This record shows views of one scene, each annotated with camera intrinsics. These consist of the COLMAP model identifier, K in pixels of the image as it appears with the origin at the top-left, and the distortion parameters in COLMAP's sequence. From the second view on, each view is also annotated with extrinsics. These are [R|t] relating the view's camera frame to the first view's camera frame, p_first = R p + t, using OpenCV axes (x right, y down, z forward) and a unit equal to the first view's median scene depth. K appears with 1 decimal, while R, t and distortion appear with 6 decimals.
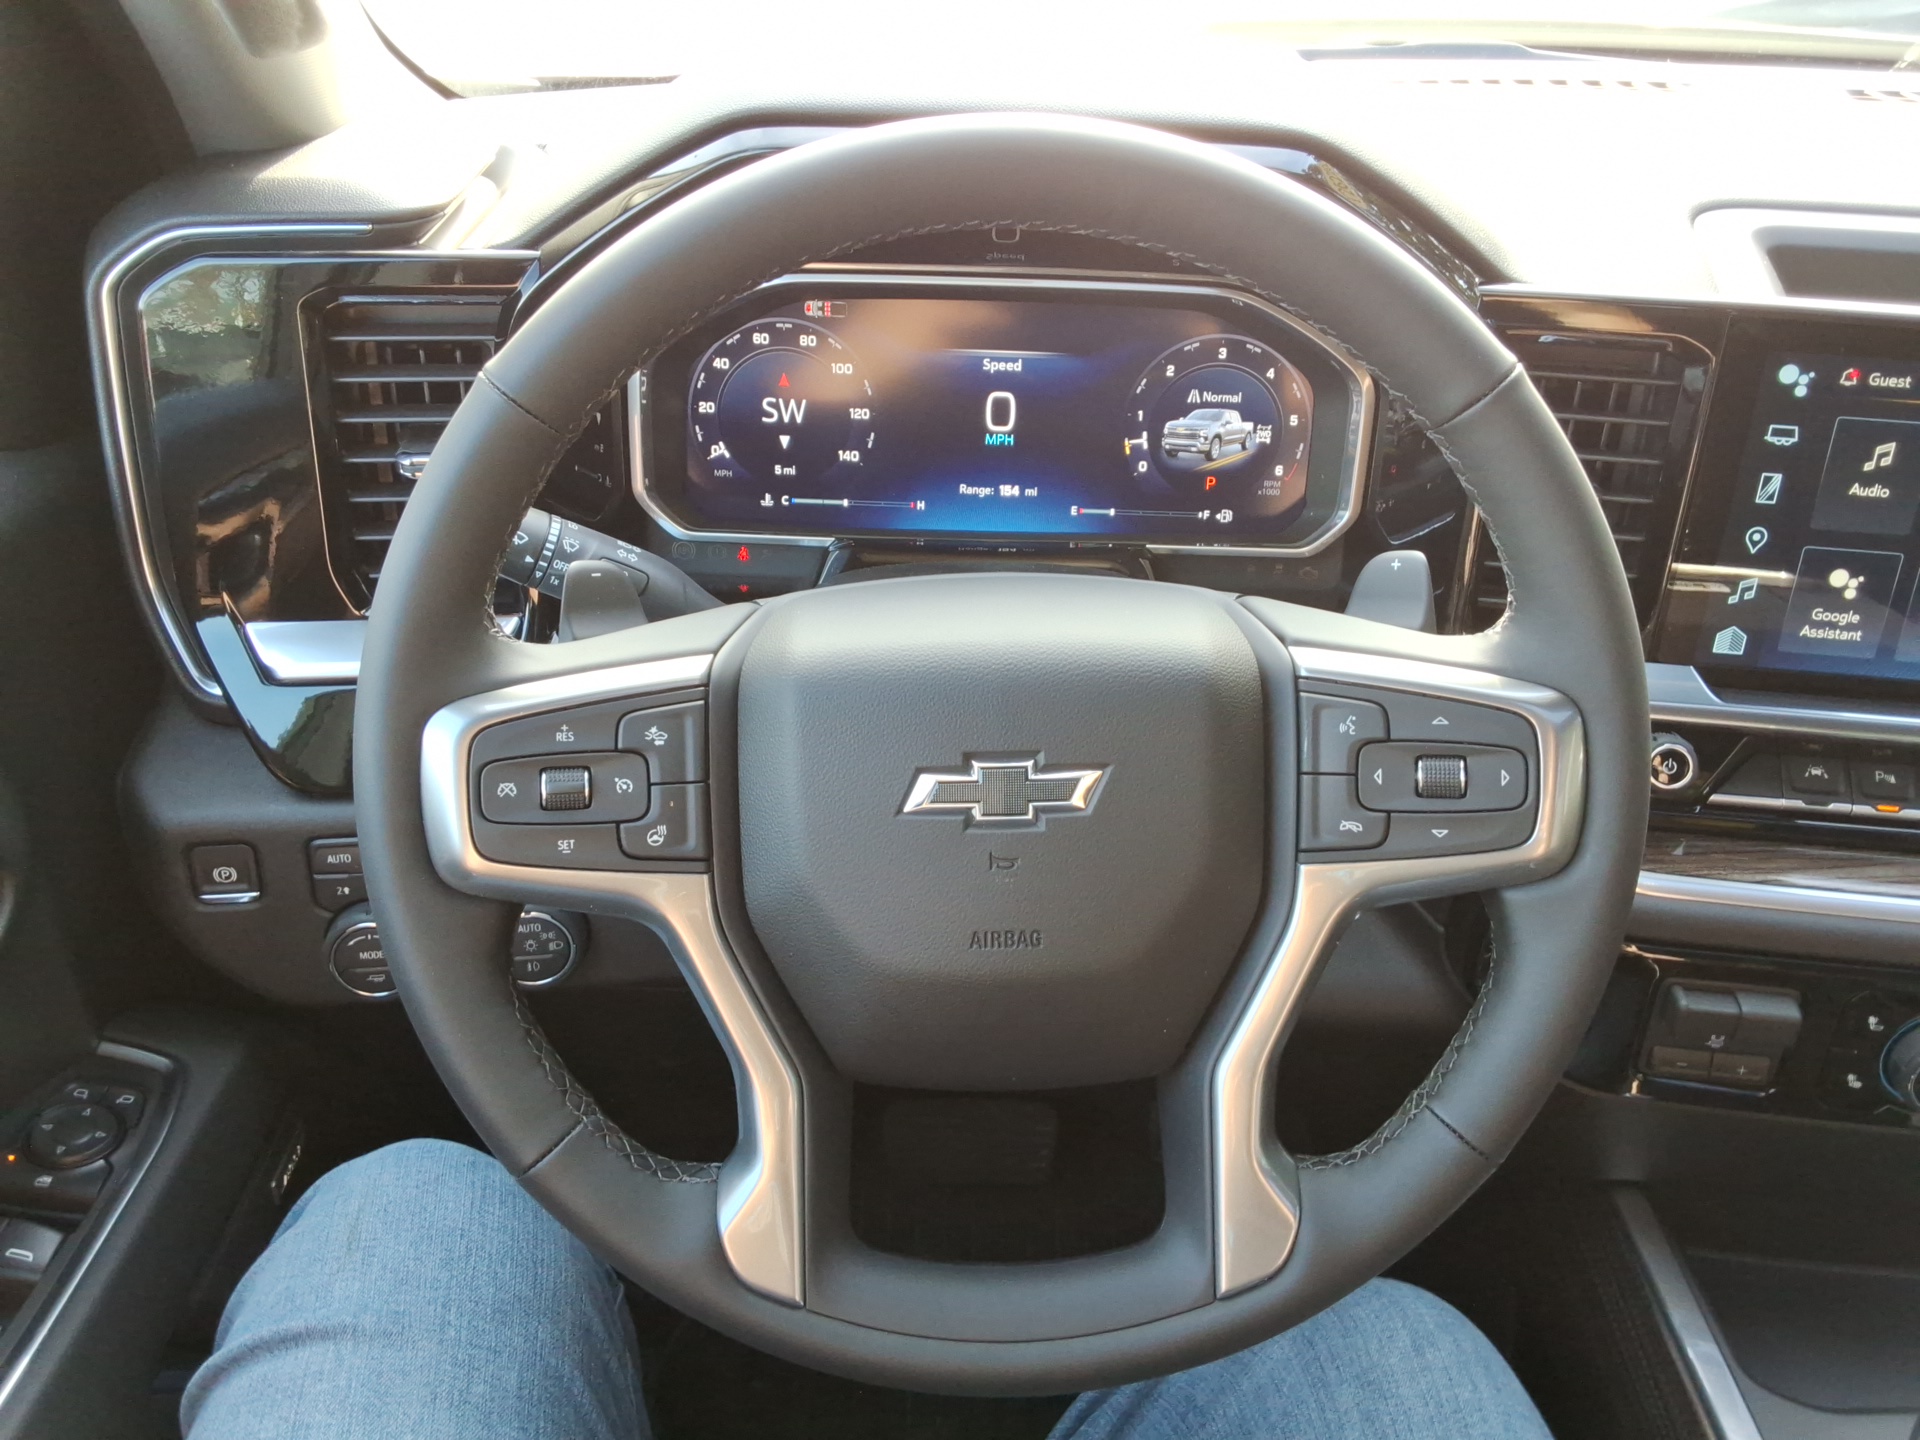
lens RADIAL K [[1538.1, 0, 970.7], [0, 1538.1, 703.6], [0, 0, 1]] dist [0.118618, -0.189014]
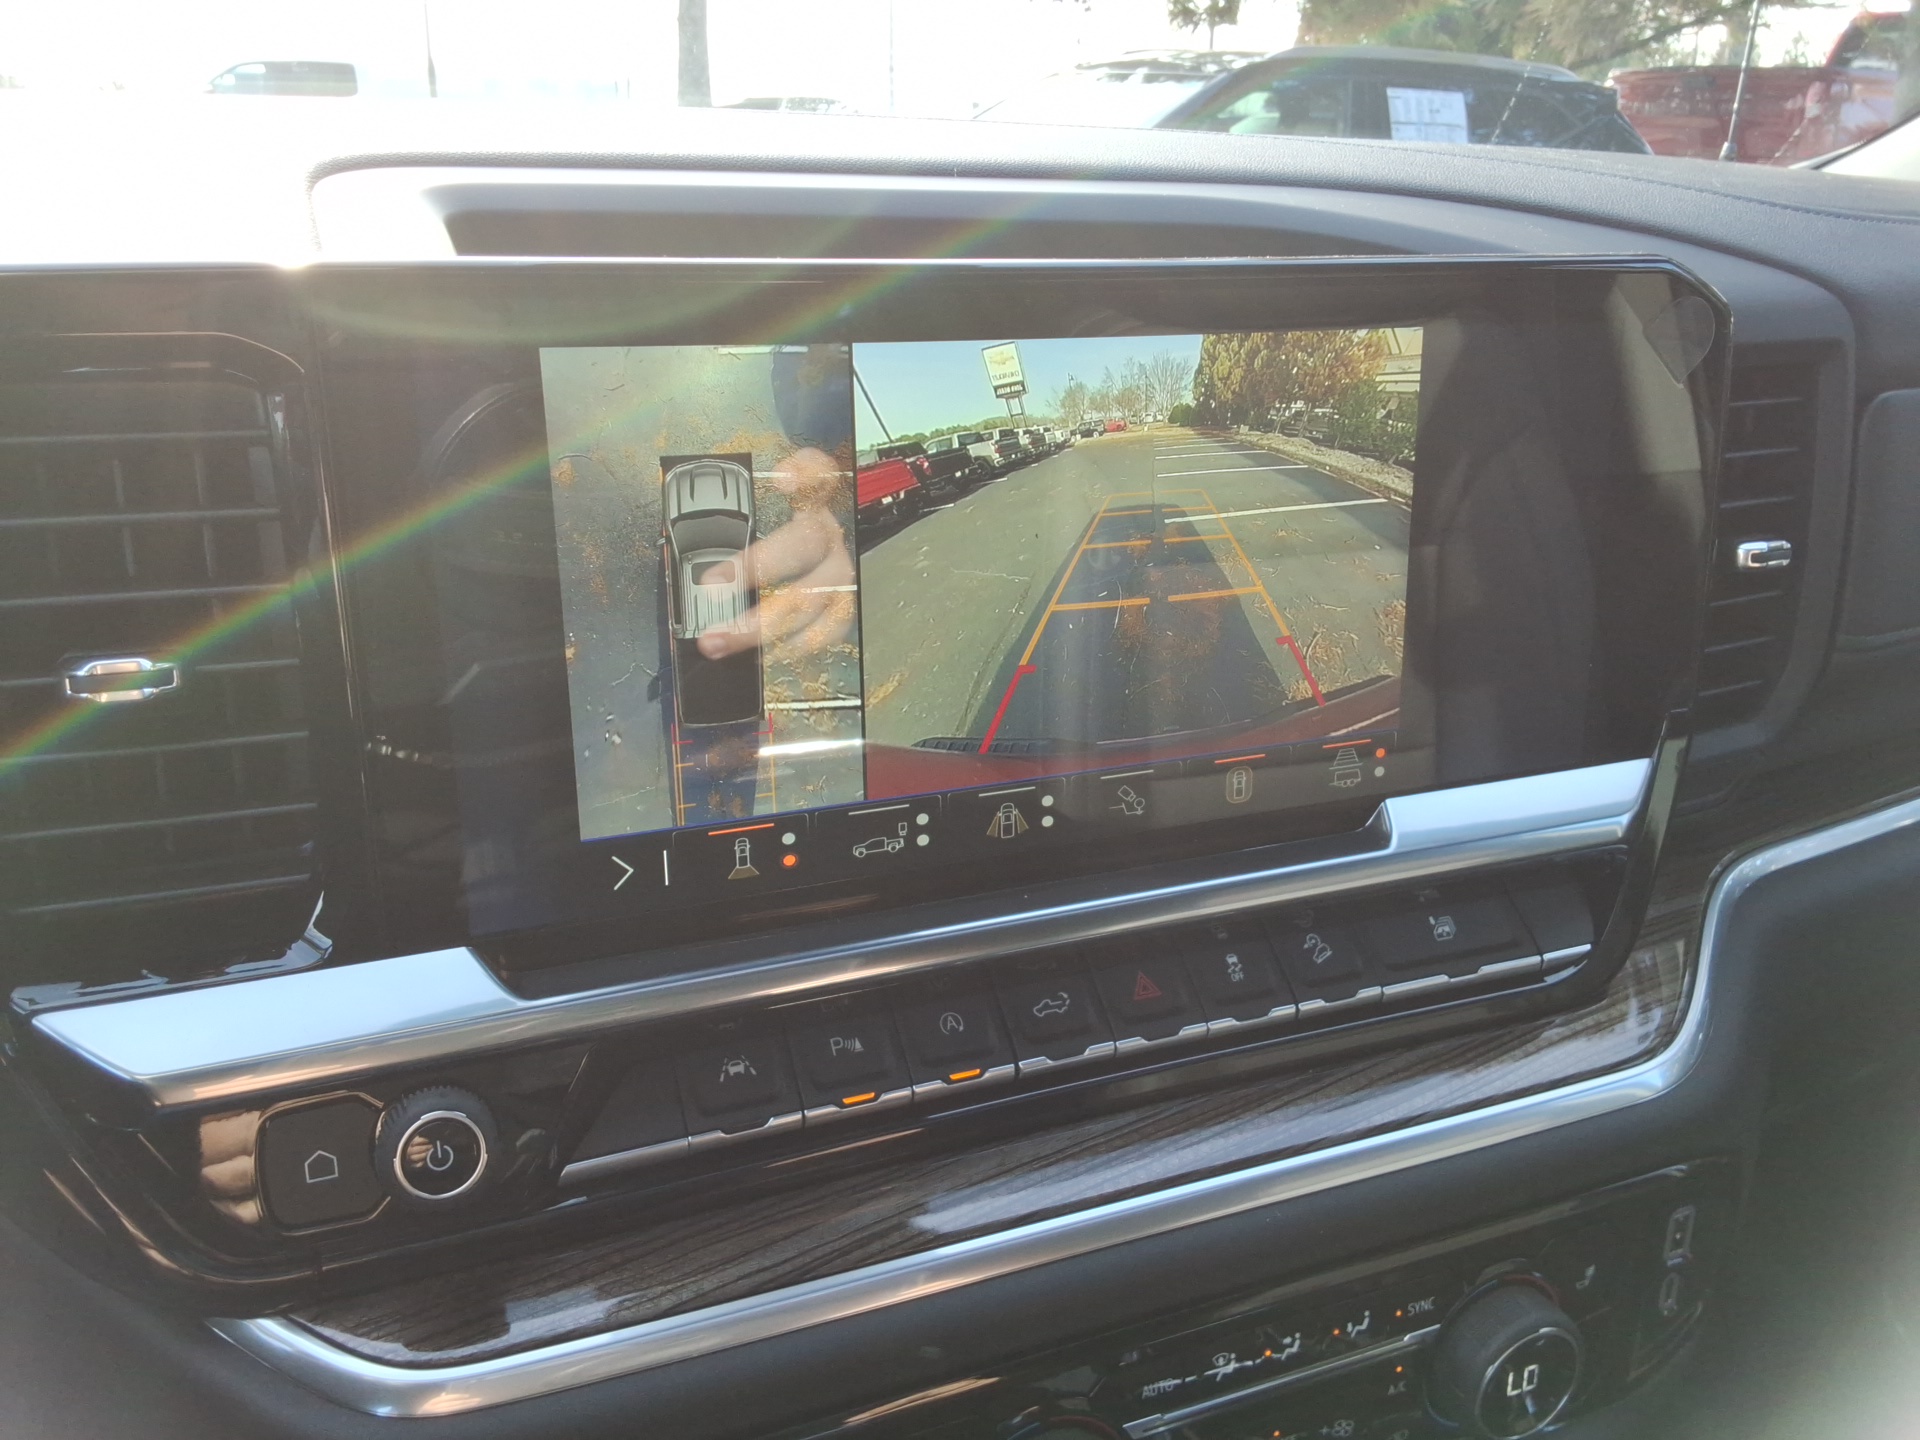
lens RADIAL K [[1538.1, 0, 972.9], [0, 1538.1, 701.6], [0, 0, 1]] dist [0.118618, -0.189014]
pose [[0.870388, -0.174665, 0.460344, 0.381784], [0.243372, 0.965381, -0.093863, -0.012296], [-0.428012, 0.193732, 0.882765, 0.438356]]
